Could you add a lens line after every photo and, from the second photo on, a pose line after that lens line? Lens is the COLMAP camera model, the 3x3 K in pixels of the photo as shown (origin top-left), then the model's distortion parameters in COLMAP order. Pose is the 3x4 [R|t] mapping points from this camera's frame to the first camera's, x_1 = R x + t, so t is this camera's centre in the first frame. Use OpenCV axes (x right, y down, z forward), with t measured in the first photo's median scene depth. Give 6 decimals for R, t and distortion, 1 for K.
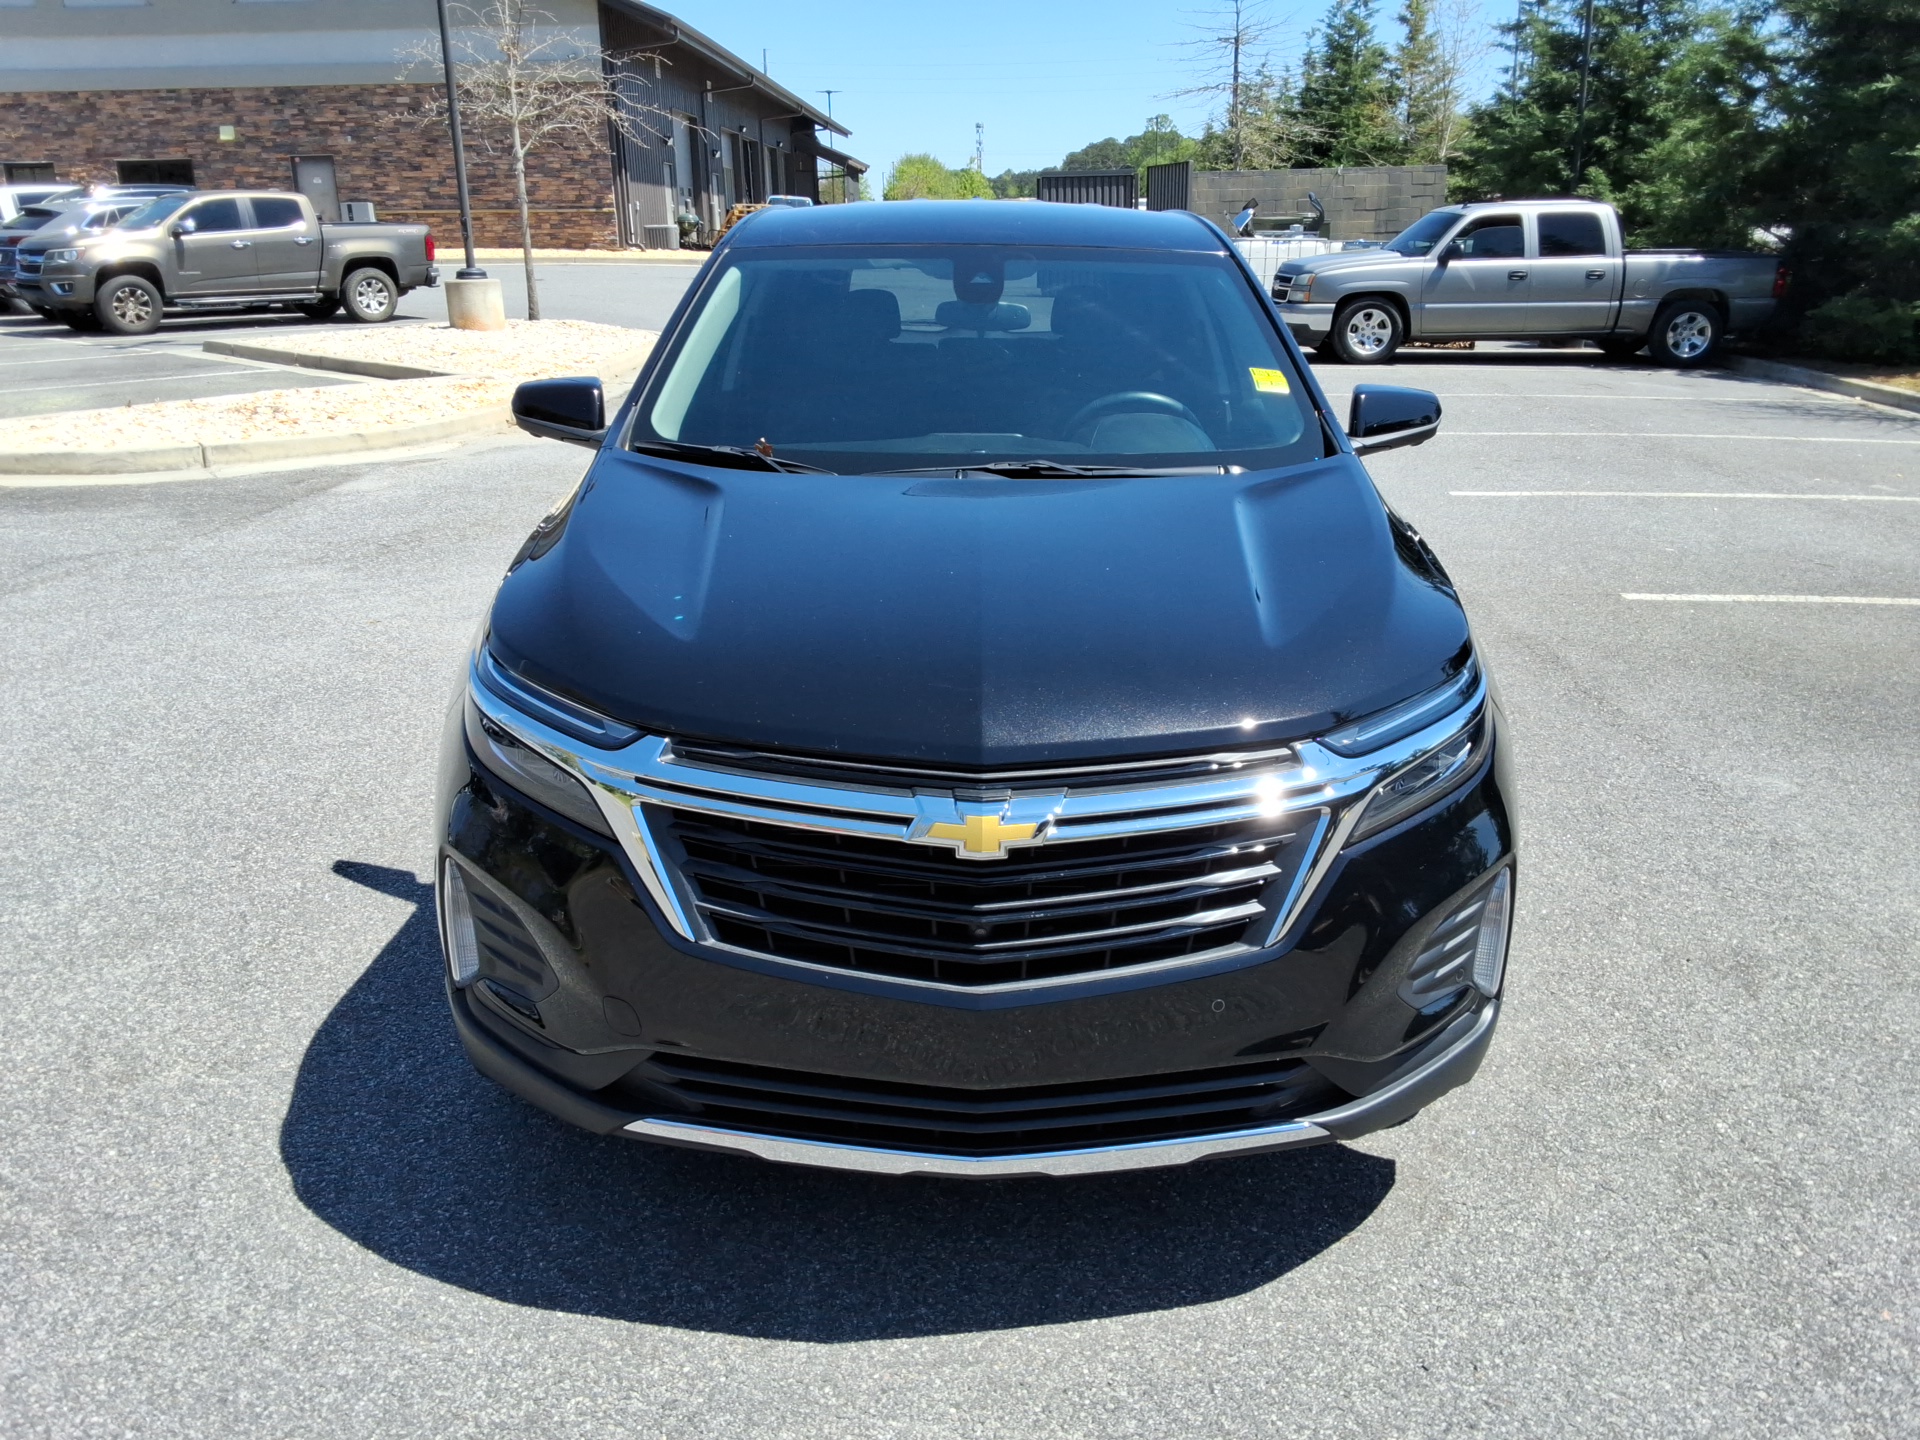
lens RADIAL K [[1532.2, 0, 965.4], [0, 1532.2, 709.2], [0, 0, 1]] dist [0.101692, -0.158610]
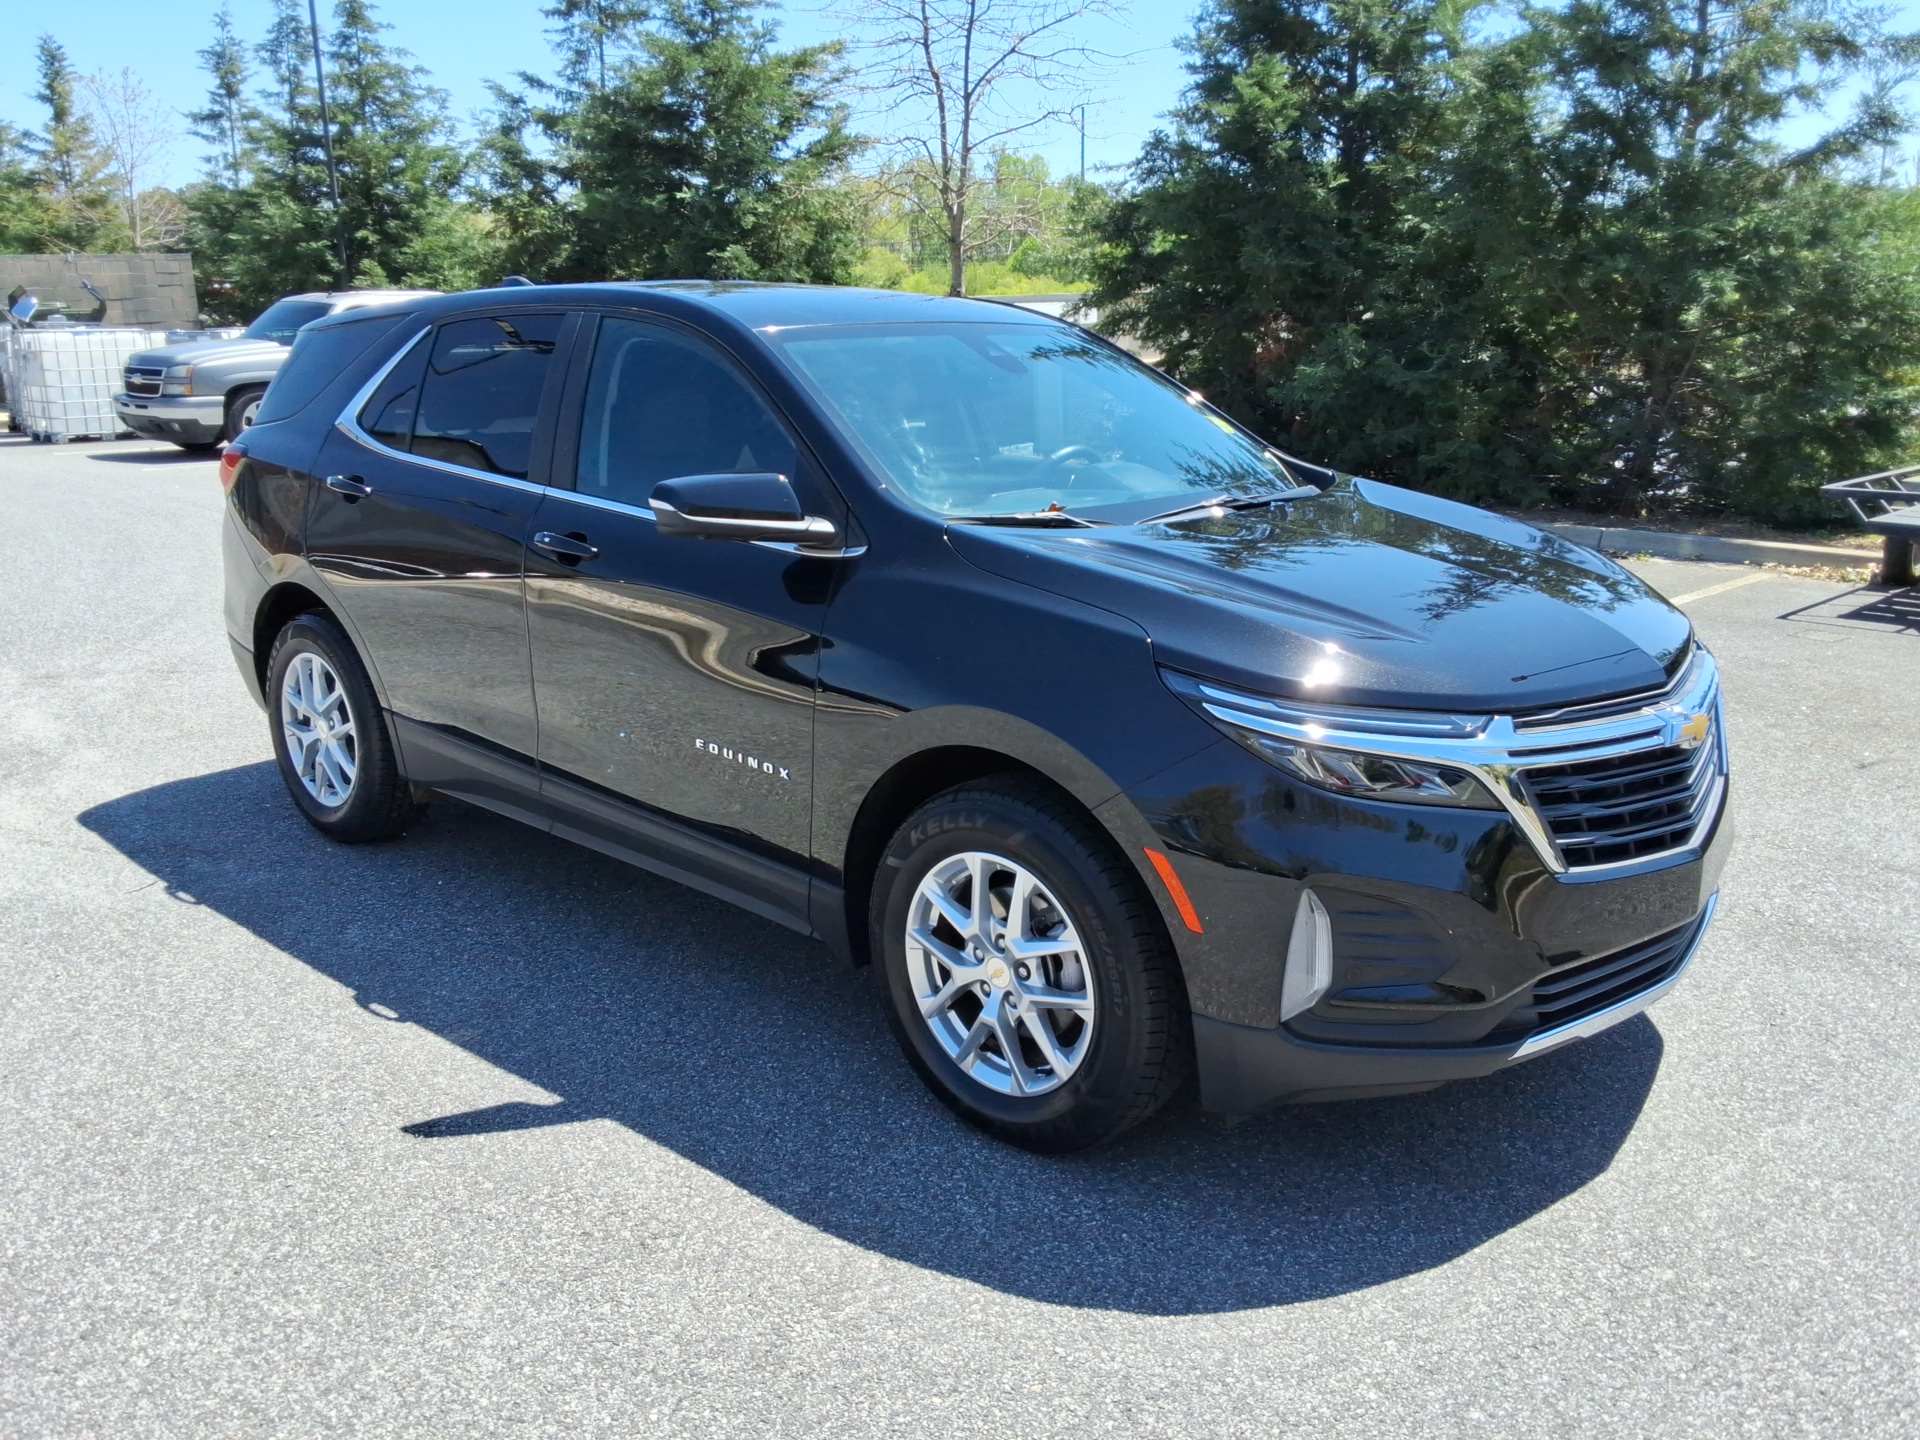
lens RADIAL K [[1532.2, 0, 955.1], [0, 1532.2, 720.4], [0, 0, 1]] dist [0.101692, -0.158610]
pose [[0.678075, -0.192773, 0.709262, -0.773566], [0.226640, 0.972808, 0.047729, -0.076097], [-0.699177, 0.128383, 0.703327, 0.265094]]
